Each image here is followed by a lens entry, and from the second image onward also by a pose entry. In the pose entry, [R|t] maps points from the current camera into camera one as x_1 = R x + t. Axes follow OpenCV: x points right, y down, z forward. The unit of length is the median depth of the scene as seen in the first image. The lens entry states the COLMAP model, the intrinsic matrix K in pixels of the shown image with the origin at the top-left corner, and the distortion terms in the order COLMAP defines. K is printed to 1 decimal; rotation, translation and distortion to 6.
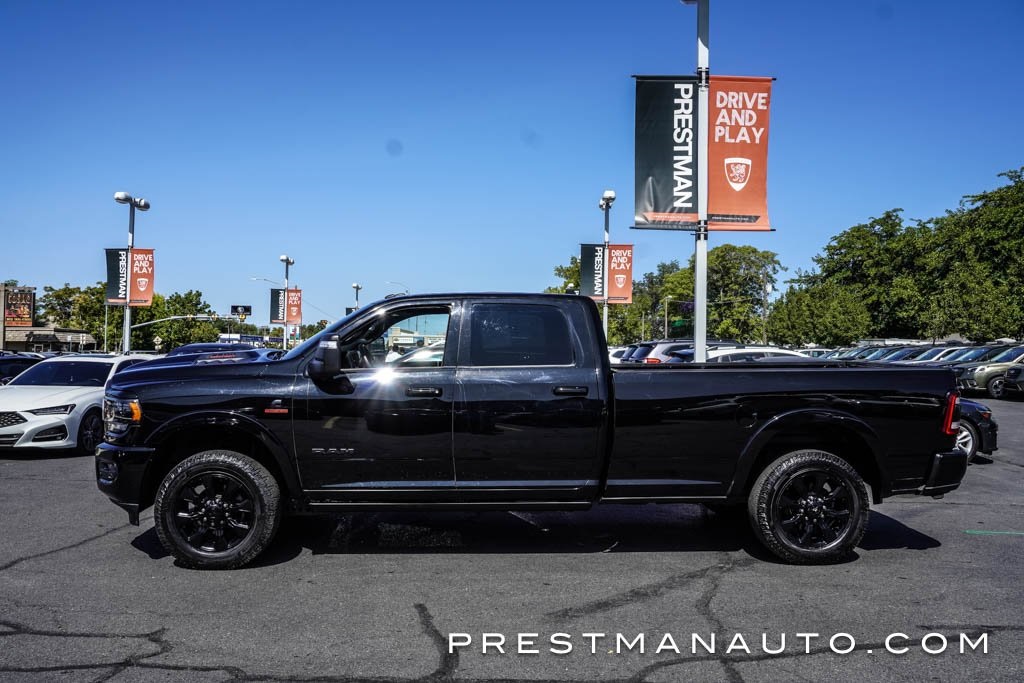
lens RADIAL K [[843.7, 0, 512.0], [0, 843.7, 341.5], [0, 0, 1]] dist [-0.043625, -0.002324]
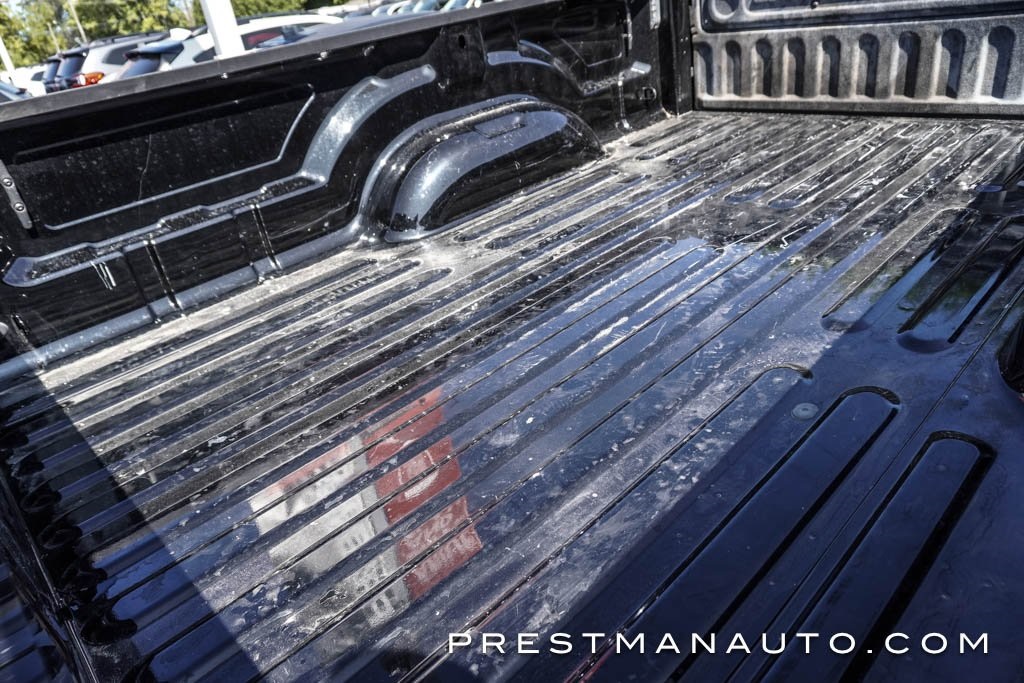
lens RADIAL K [[682.3, 0, 512.0], [0, 682.3, 341.5], [0, 0, 1]] dist [-0.003931, 0.002378]
pose [[0.750145, -0.406029, 0.521942, 0.031175], [0.152072, 0.874065, 0.461393, 0.005098], [-0.643551, -0.266739, 0.717421, 0.224163]]
